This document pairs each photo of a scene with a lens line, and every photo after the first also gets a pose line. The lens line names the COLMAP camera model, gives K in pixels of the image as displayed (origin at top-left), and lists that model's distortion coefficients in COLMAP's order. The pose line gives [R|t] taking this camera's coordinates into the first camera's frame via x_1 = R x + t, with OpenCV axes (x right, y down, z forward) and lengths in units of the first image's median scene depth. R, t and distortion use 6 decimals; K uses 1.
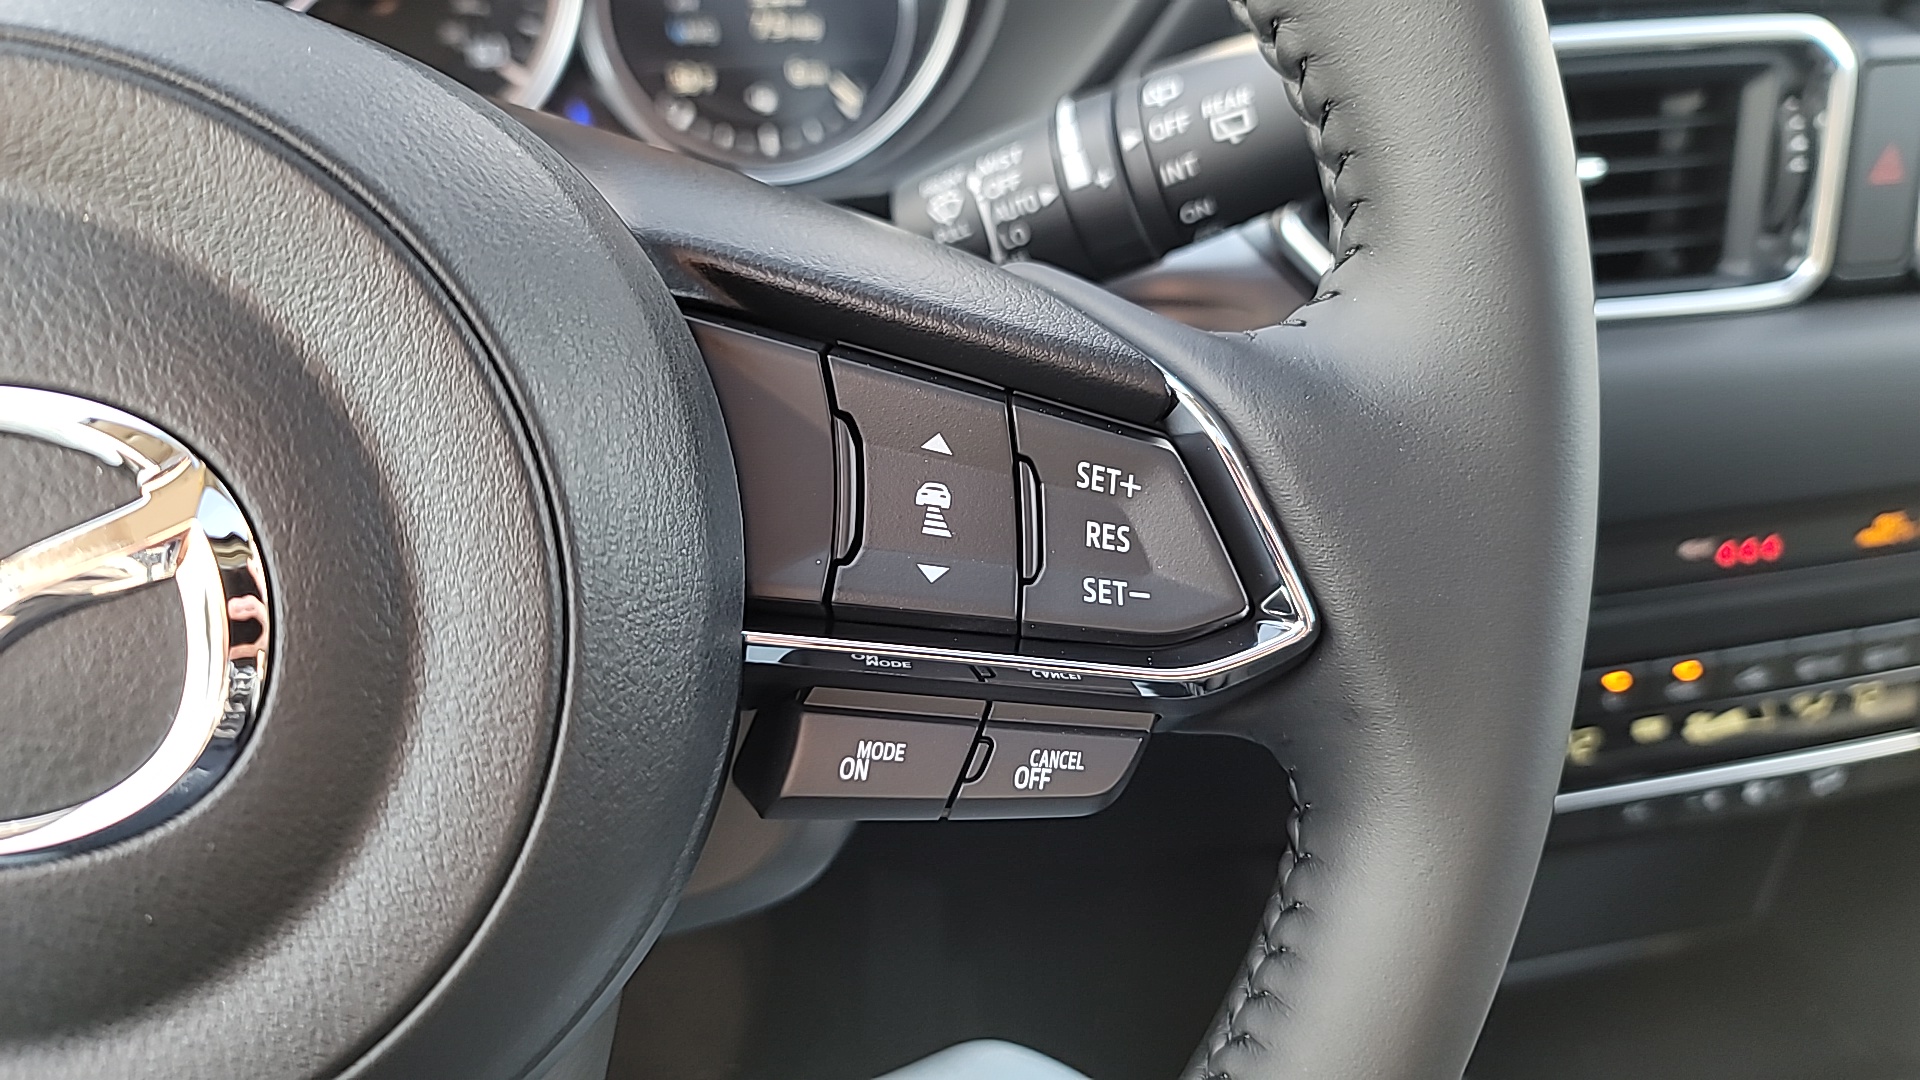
lens RADIAL K [[1385.7, 0, 970.4], [0, 1385.7, 534.2], [0, 0, 1]] dist [0.001299, -0.000505]
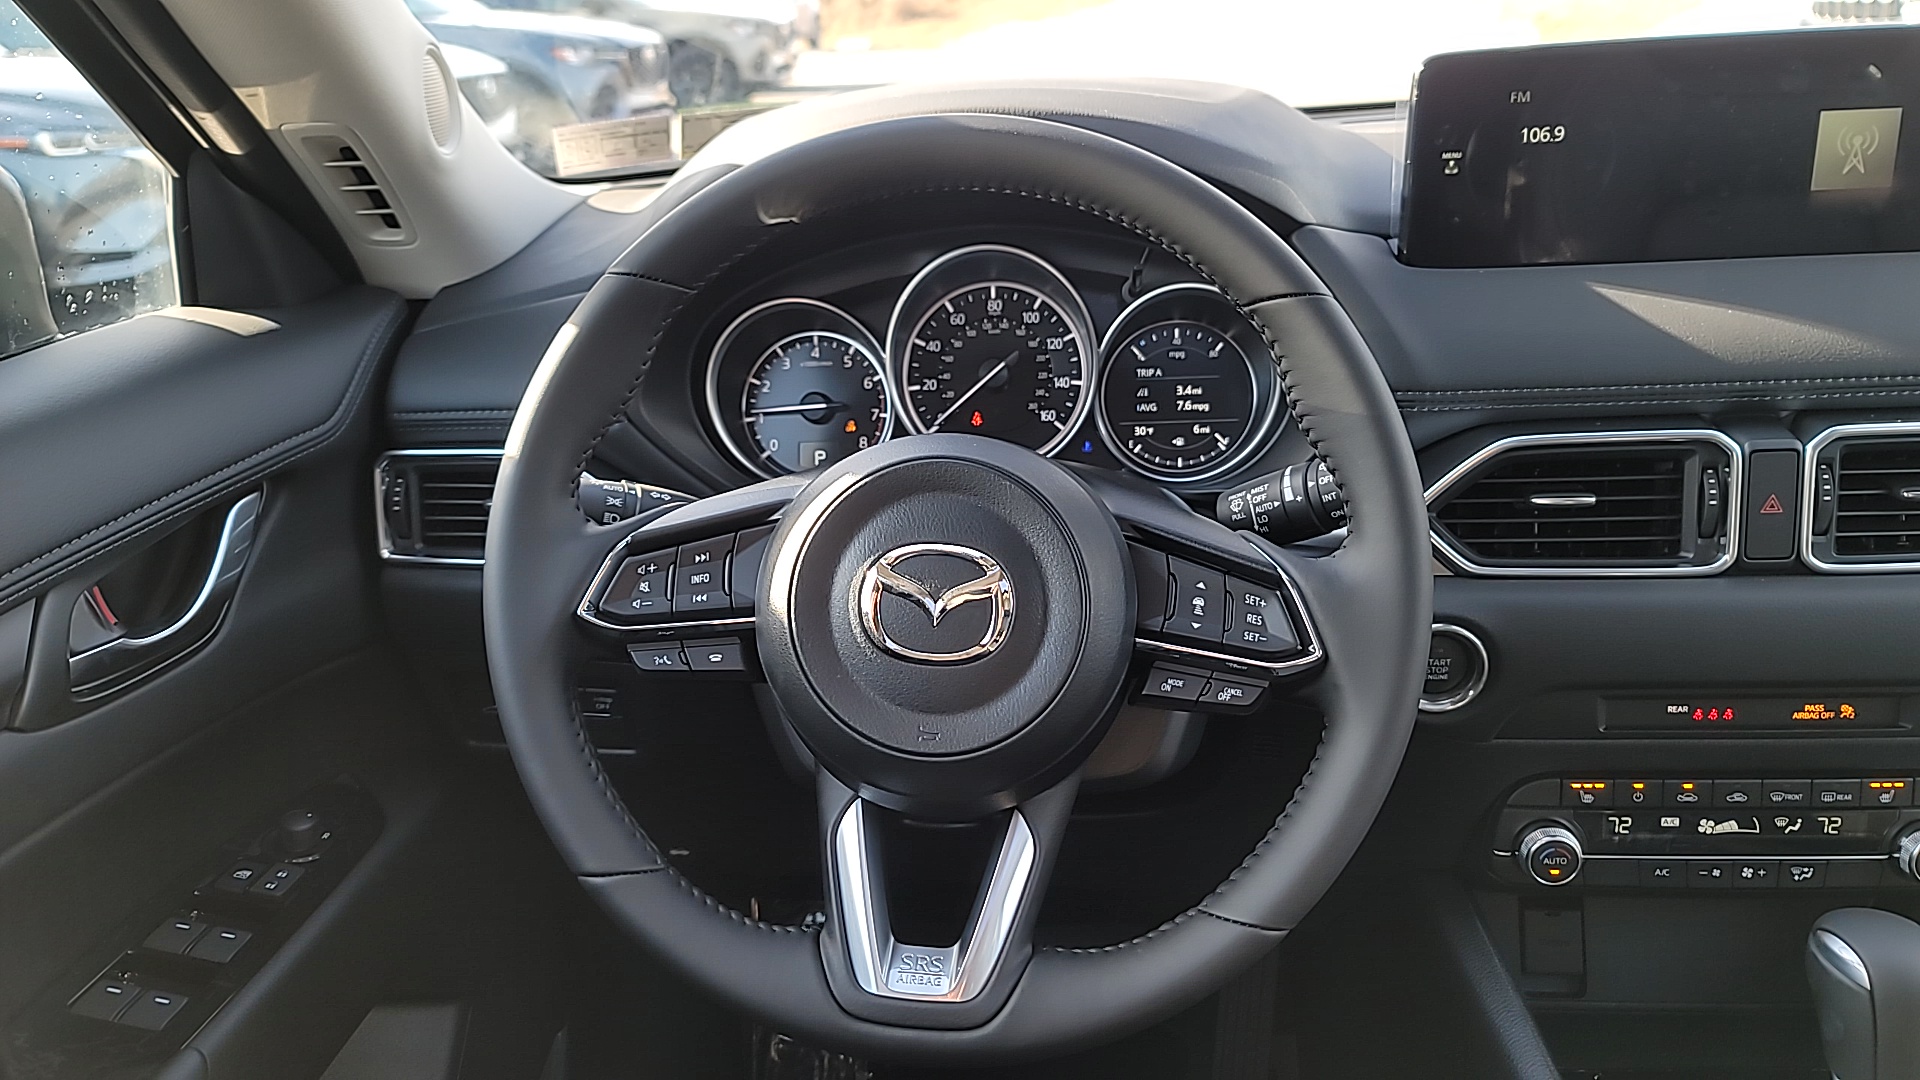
lens RADIAL K [[1385.7, 0, 970.4], [0, 1385.7, 534.2], [0, 0, 1]] dist [0.001299, -0.000505]
pose [[0.947365, 0.058444, -0.314777, 0.324361], [-0.112558, 0.981232, -0.156574, 0.260852], [0.299718, 0.183763, 0.936162, -1.490240]]
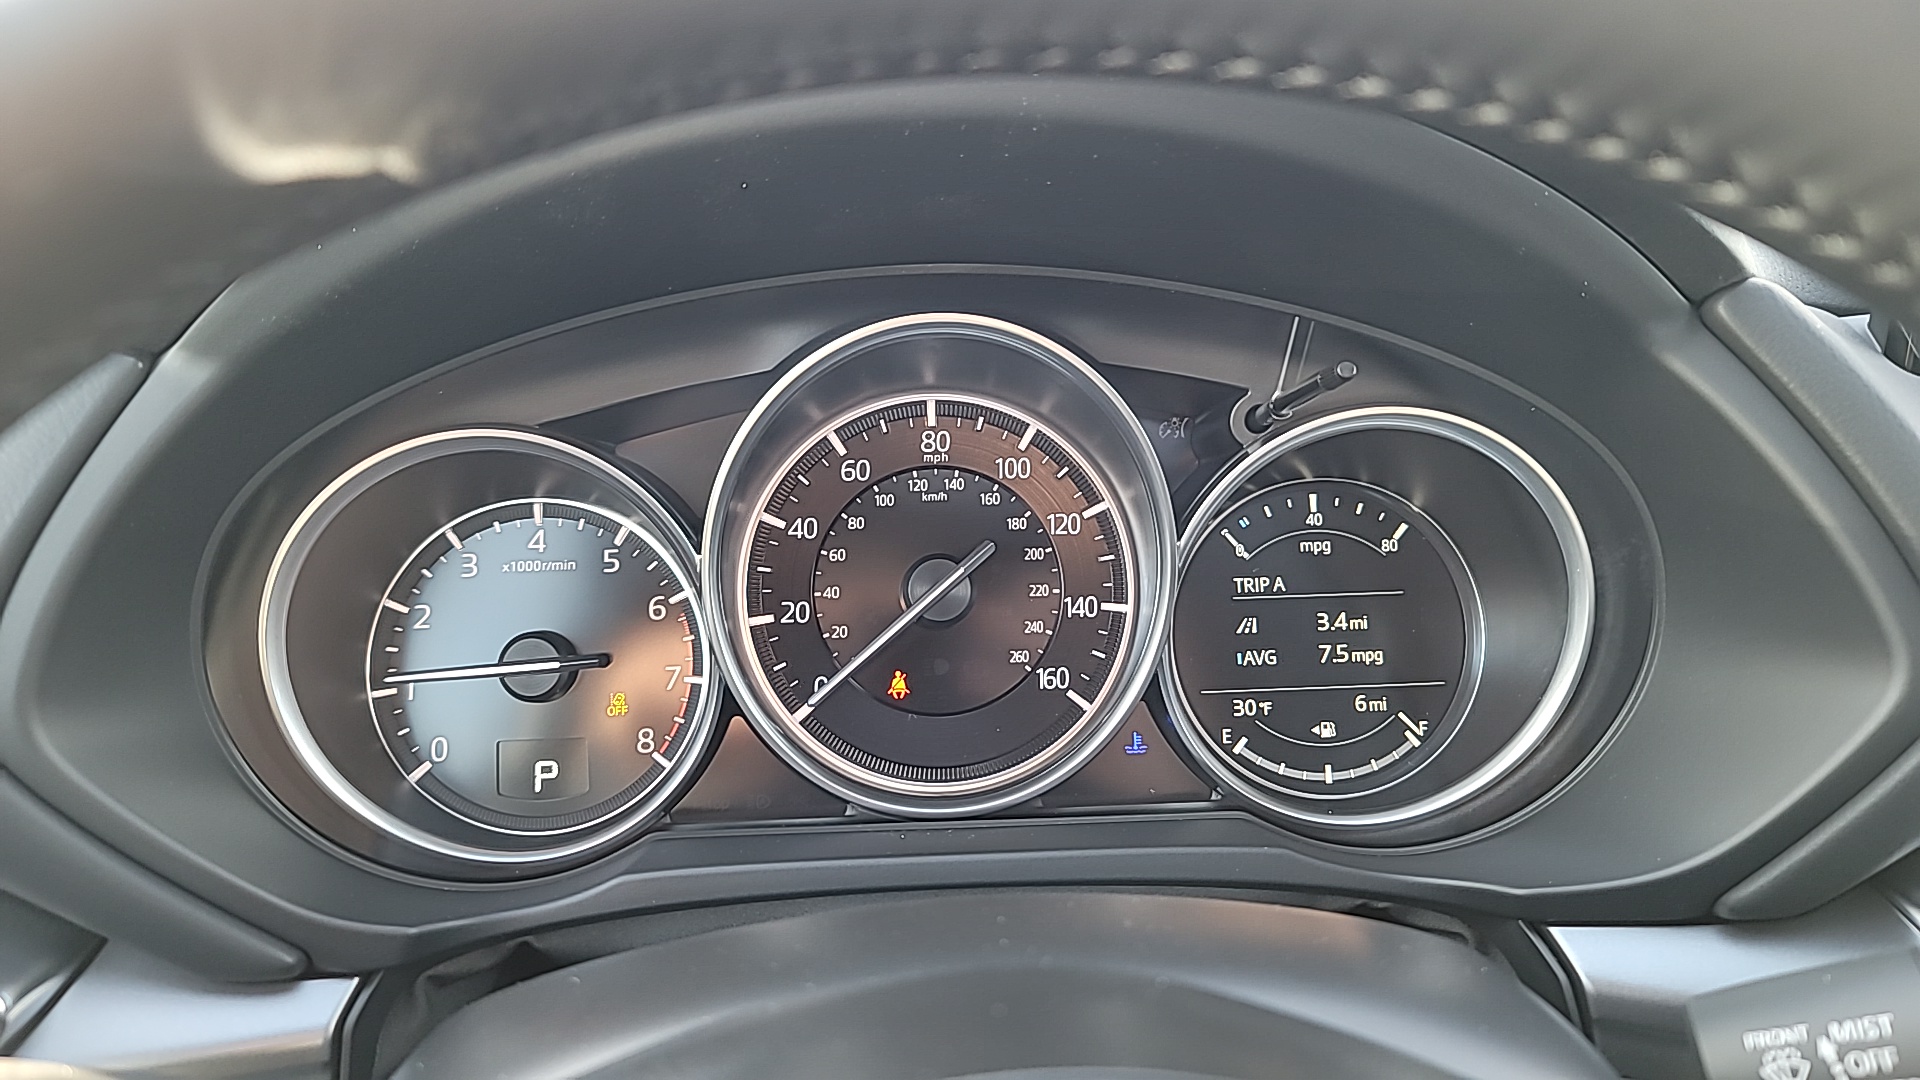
lens RADIAL K [[1368.3, 0, 948.0], [0, 1368.3, 538.7], [0, 0, 1]] dist [0.002174, 0.000353]
pose [[0.987223, 0.037713, -0.154815, -0.424089], [-0.071814, 0.972622, -0.221018, -0.345717], [0.142241, 0.229312, 0.962904, 0.050414]]
